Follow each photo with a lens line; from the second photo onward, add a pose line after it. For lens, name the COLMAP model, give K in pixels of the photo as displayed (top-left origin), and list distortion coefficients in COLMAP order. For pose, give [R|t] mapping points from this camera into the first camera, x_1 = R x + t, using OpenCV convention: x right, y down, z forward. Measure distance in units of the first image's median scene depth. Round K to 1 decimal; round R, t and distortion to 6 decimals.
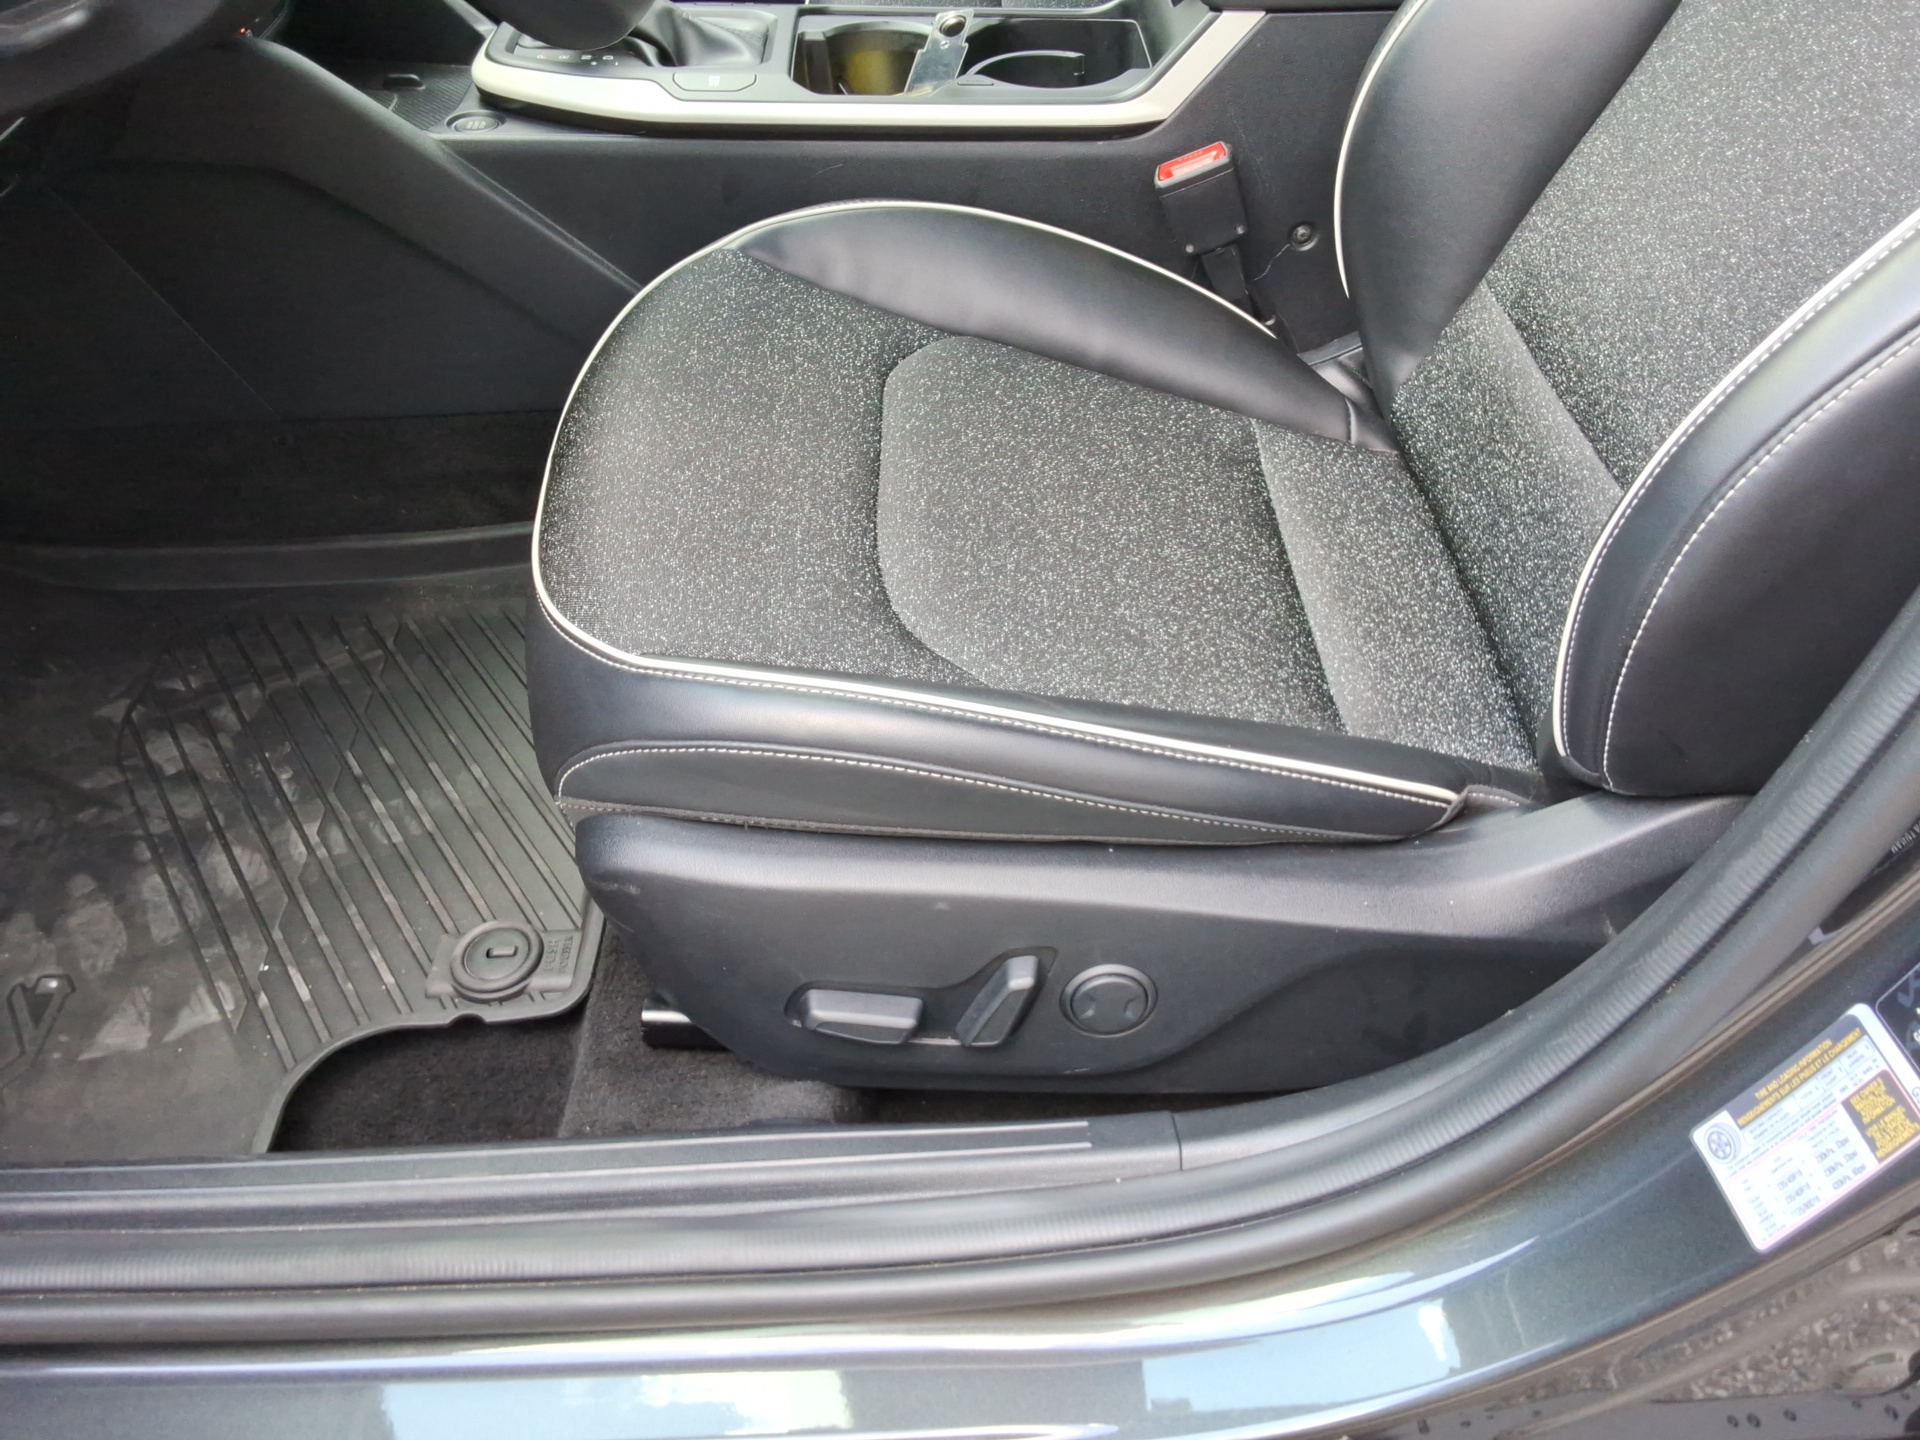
lens RADIAL K [[1537.1, 0, 981.1], [0, 1537.1, 699.6], [0, 0, 1]] dist [0.129680, -0.218394]
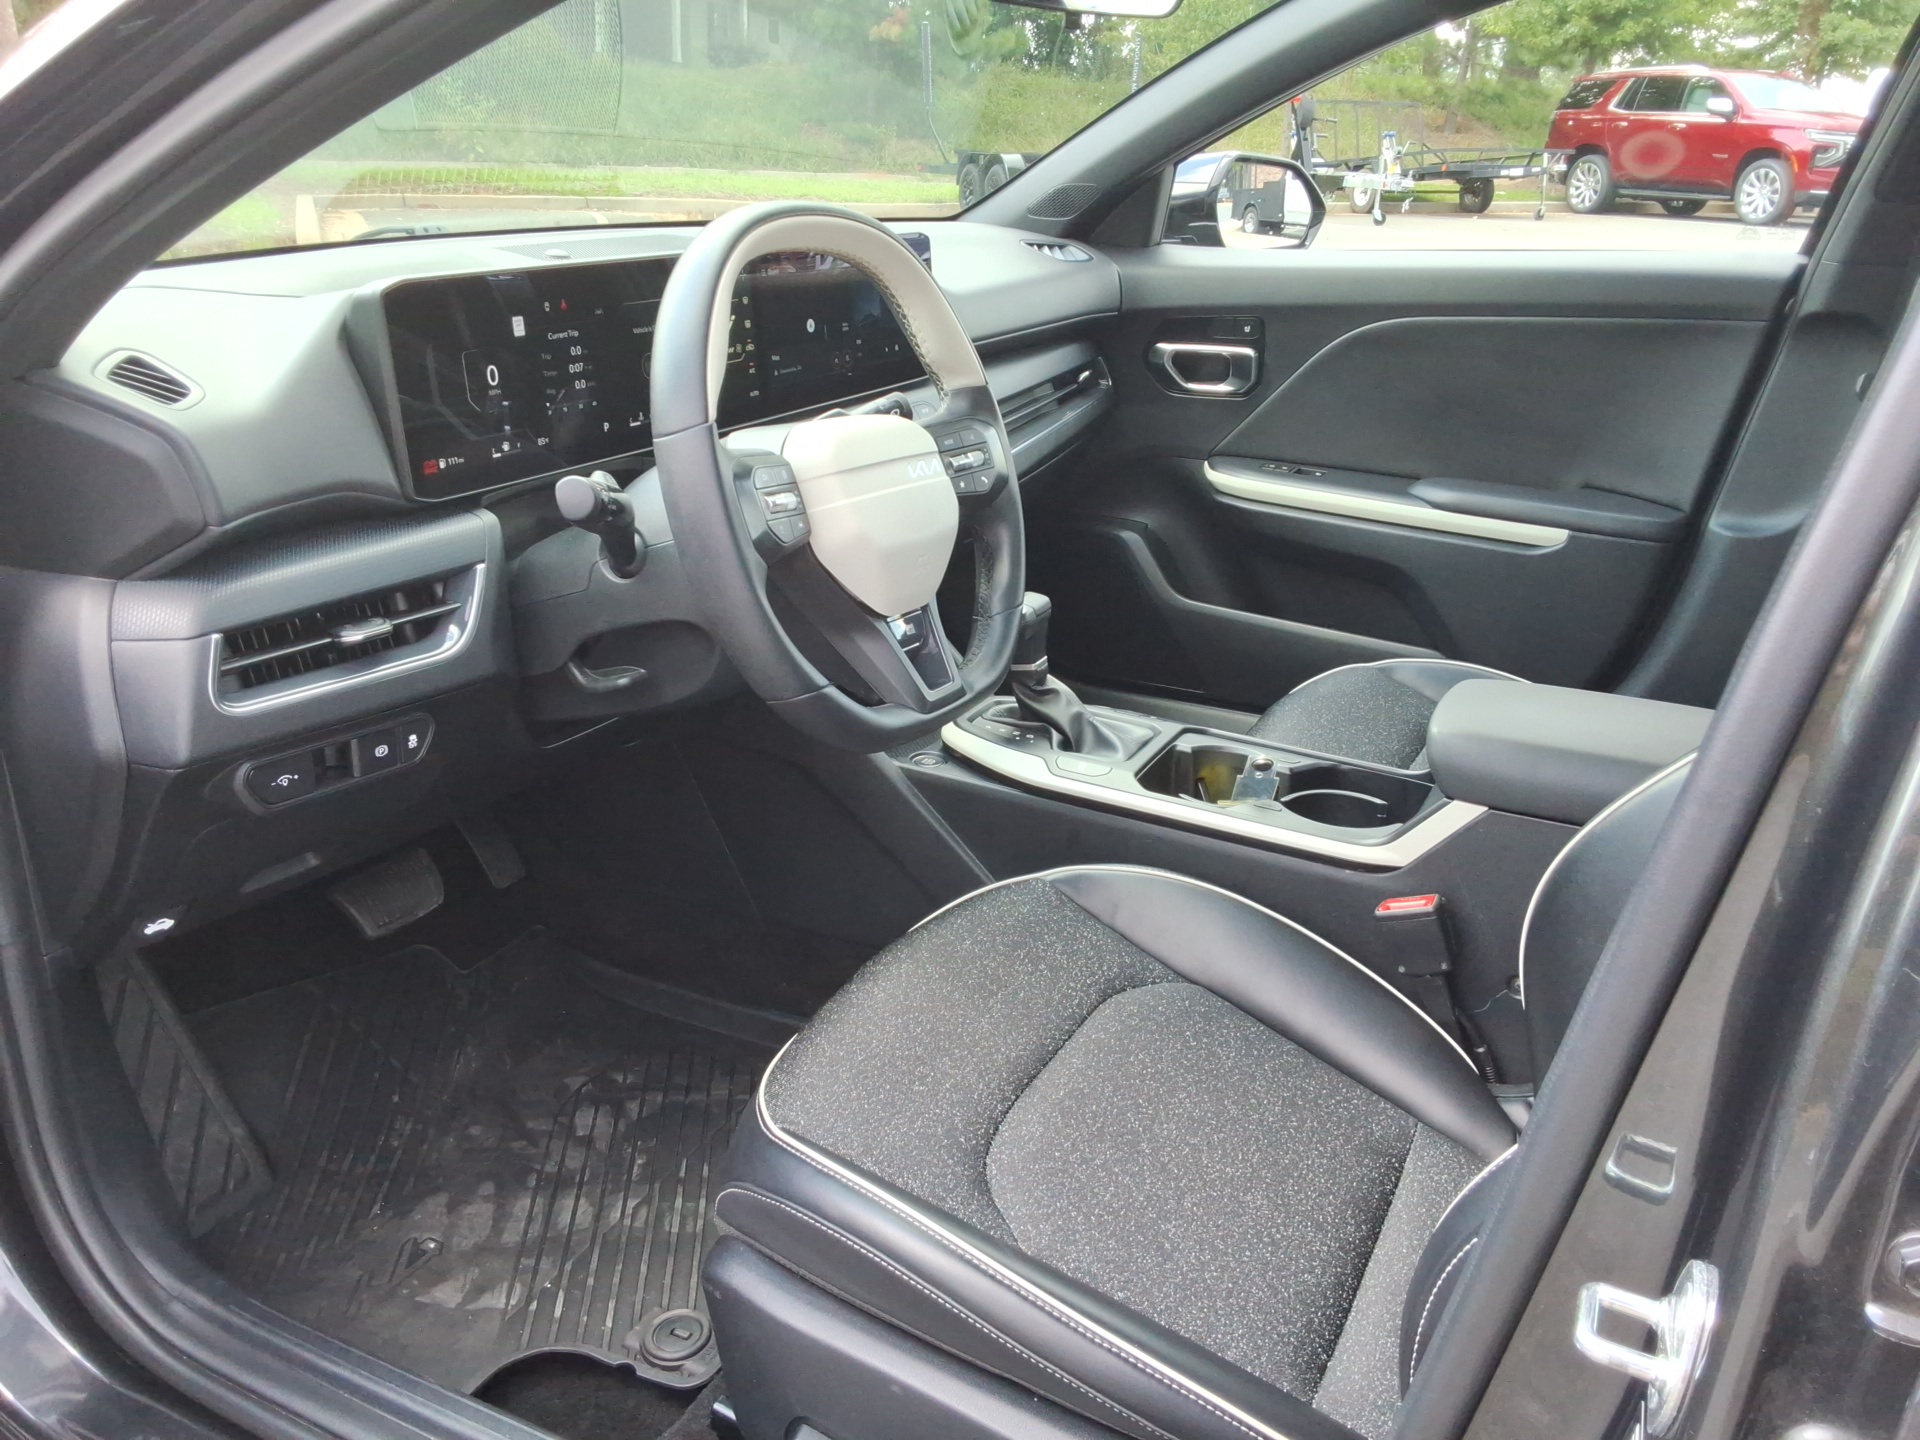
lens RADIAL K [[1535.0, 0, 989.5], [0, 1535.0, 673.2], [0, 0, 1]] dist [0.126065, -0.173809]
pose [[0.877612, 0.174692, -0.446408, 0.402126], [-0.330608, 0.894899, -0.299757, -0.029733], [0.347125, 0.410657, 0.843128, -0.265262]]
